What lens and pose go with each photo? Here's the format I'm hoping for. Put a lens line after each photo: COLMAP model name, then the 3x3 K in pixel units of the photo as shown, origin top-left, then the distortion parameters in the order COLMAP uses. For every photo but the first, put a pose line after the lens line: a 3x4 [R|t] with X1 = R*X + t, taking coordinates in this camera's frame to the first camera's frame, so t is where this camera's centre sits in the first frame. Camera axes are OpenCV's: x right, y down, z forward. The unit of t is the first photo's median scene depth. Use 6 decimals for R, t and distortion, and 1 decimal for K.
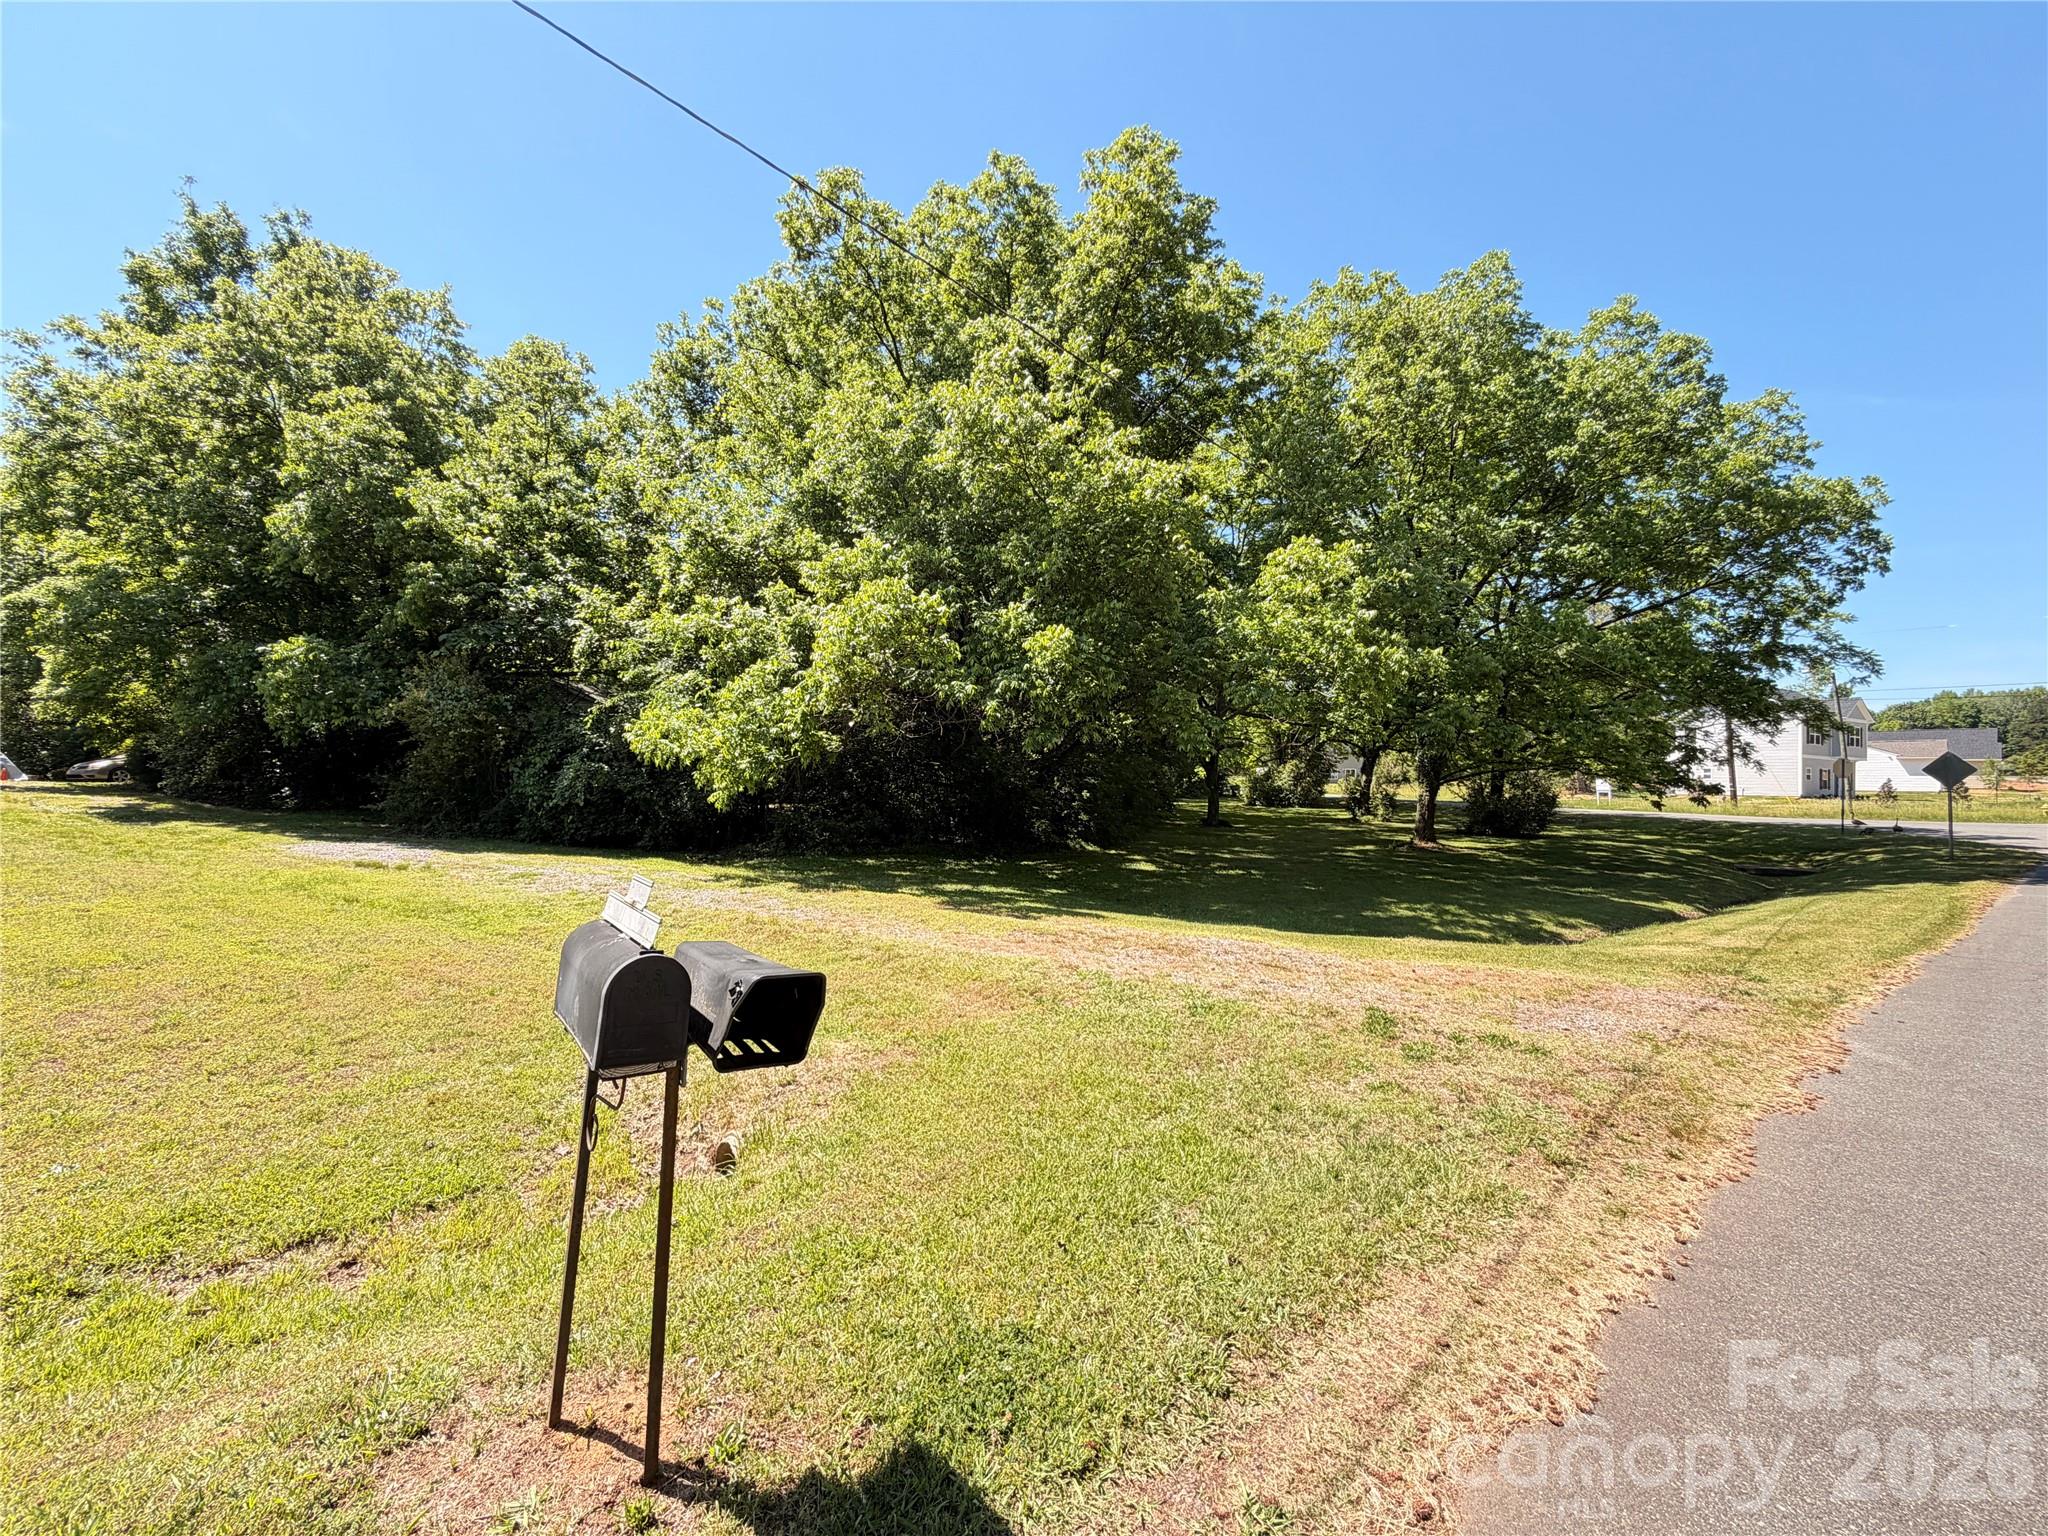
lens RADIAL K [[812.1, 0, 1016.1], [0, 812.1, 772.8], [0, 0, 1]] dist [0.002988, -0.002632]
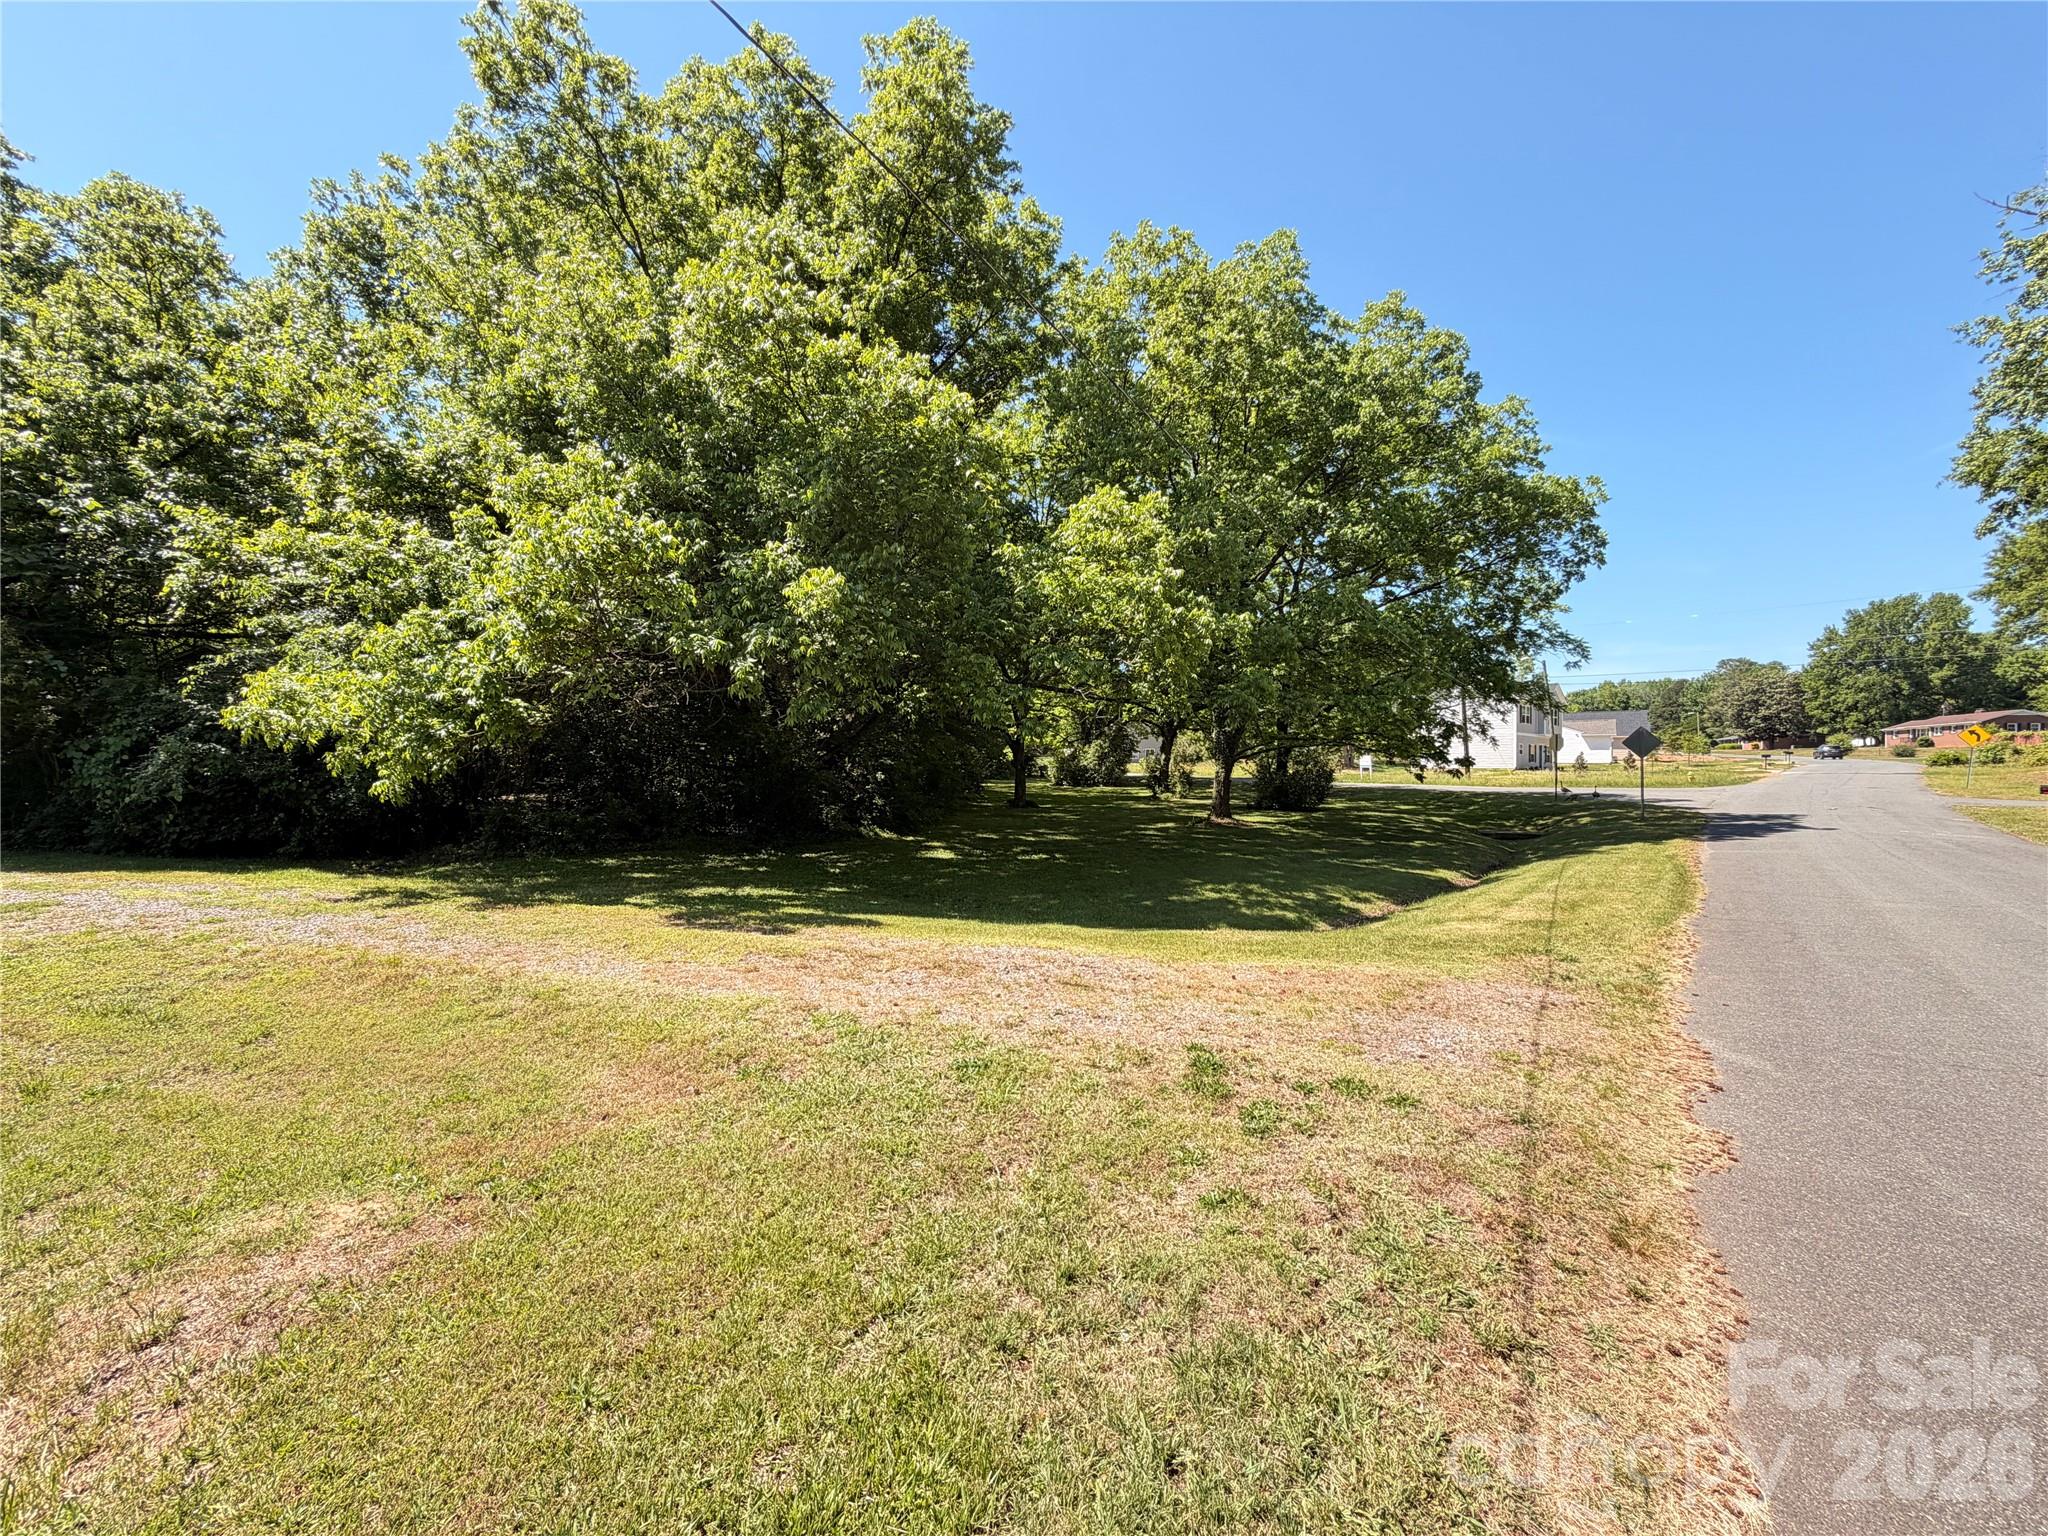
lens RADIAL K [[812.1, 0, 1016.1], [0, 812.1, 772.8], [0, 0, 1]] dist [0.002988, -0.002632]
pose [[0.974063, -0.015355, 0.225756, 0.032120], [0.010597, 0.999696, 0.022275, 0.004645], [-0.226030, -0.019305, 0.973929, 0.091067]]
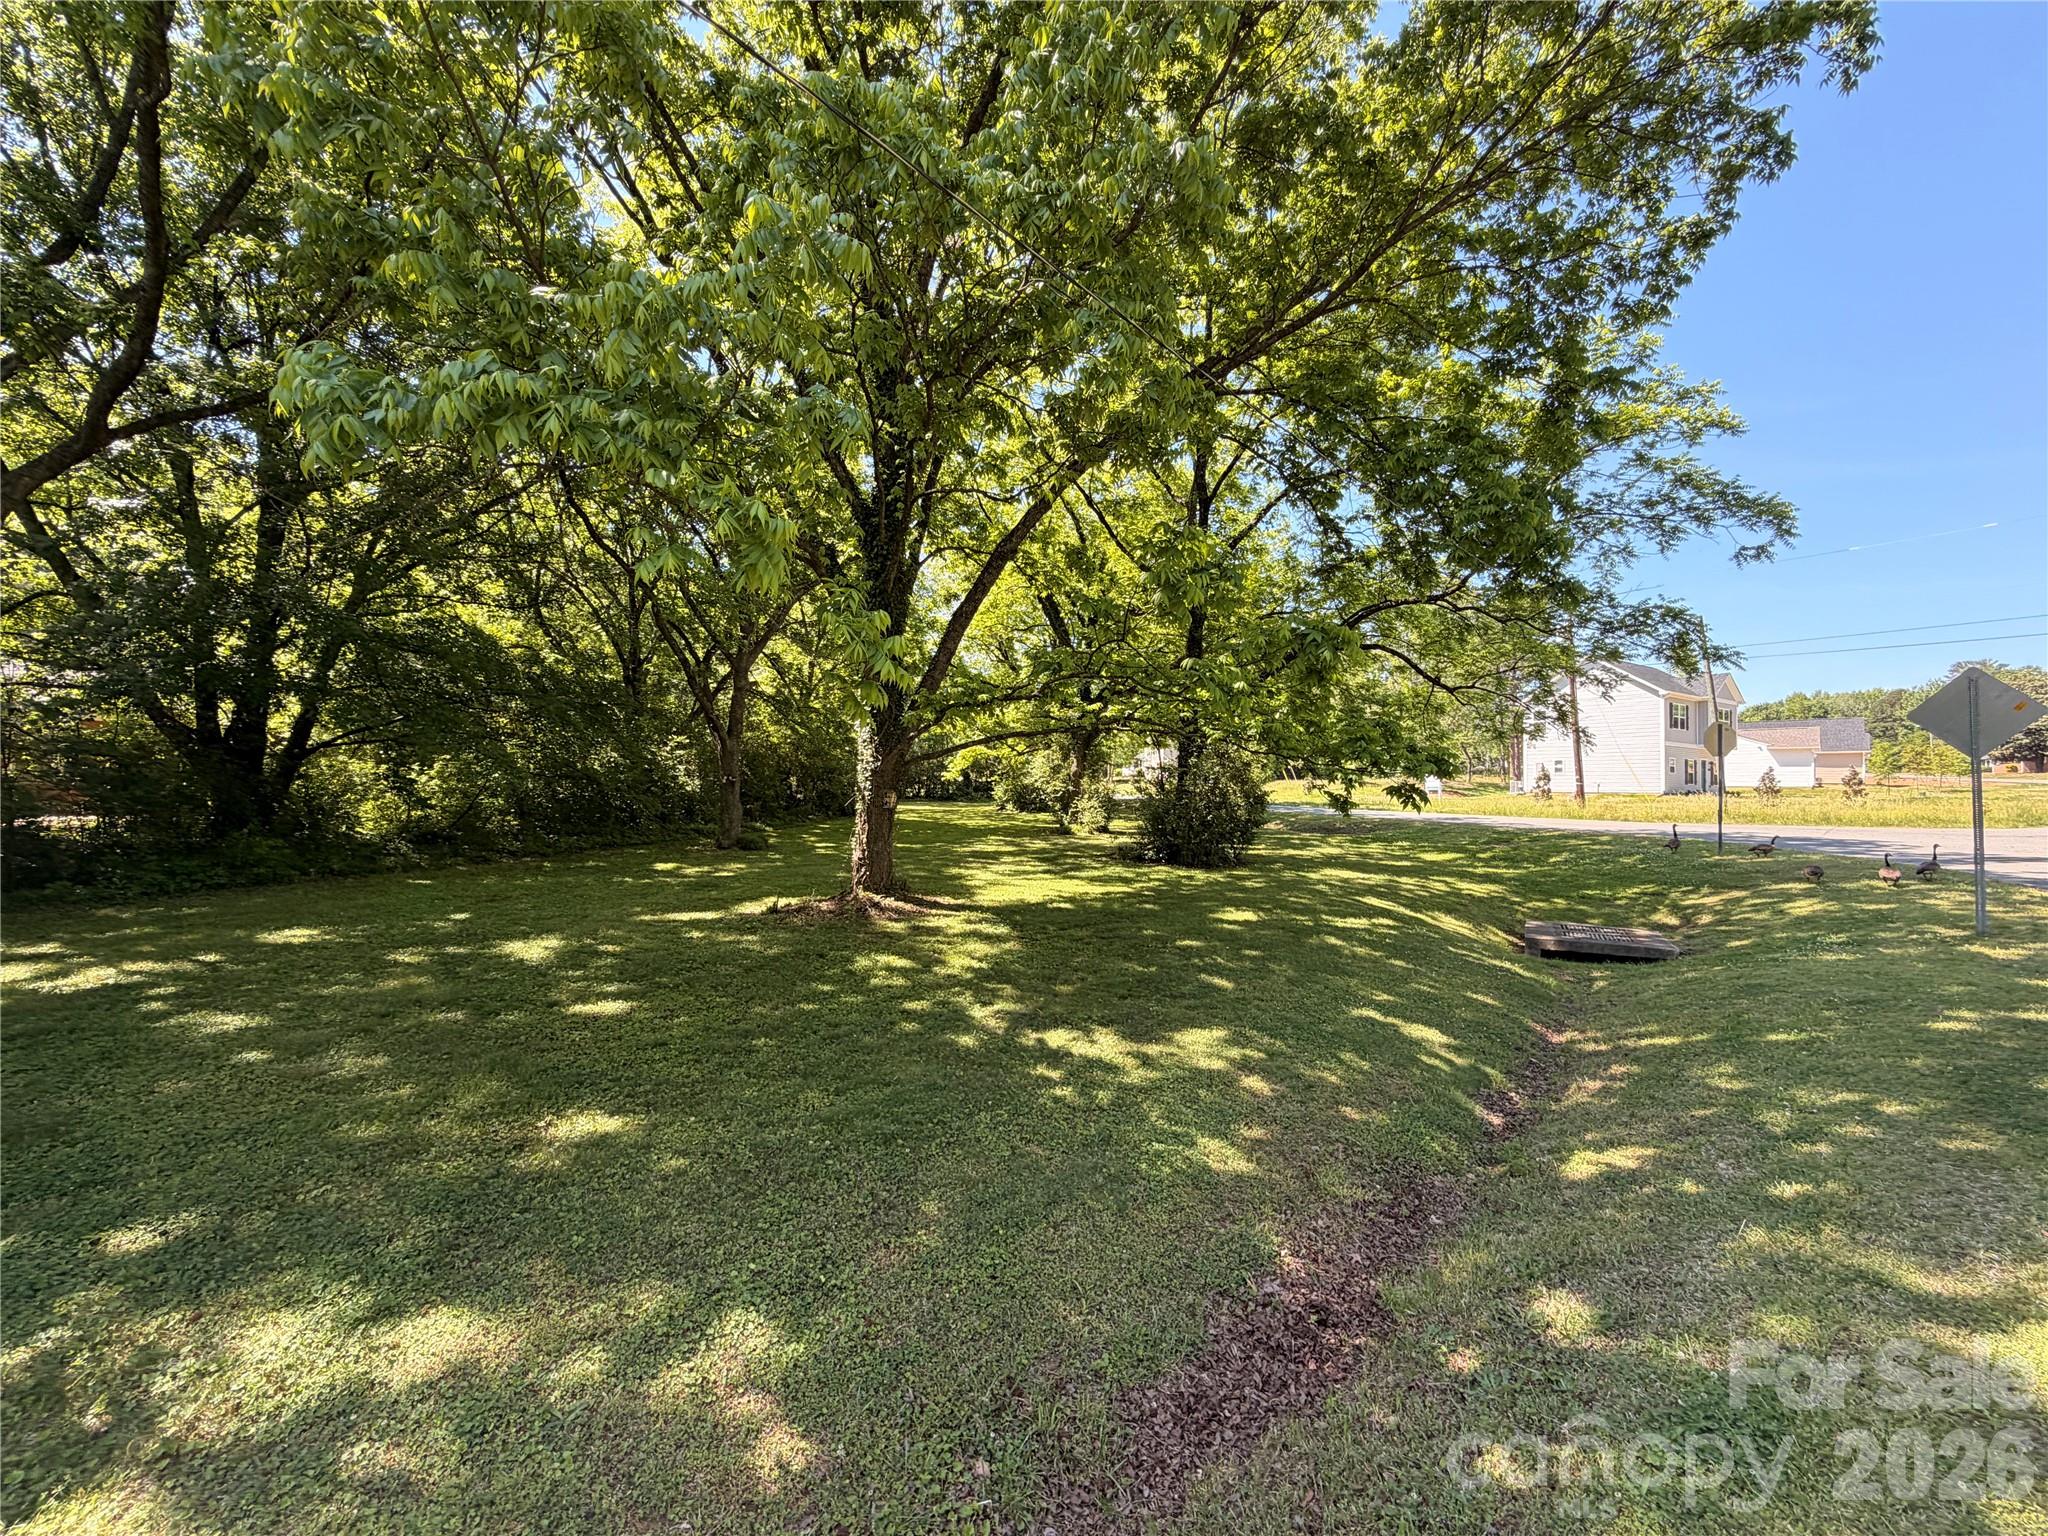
lens RADIAL K [[812.1, 0, 1016.1], [0, 812.1, 772.8], [0, 0, 1]] dist [0.002988, -0.002632]
pose [[0.995875, -0.003735, 0.090663, 0.713272], [0.004182, 0.999980, -0.004743, 0.028105], [-0.090643, 0.005102, 0.995870, 0.717468]]
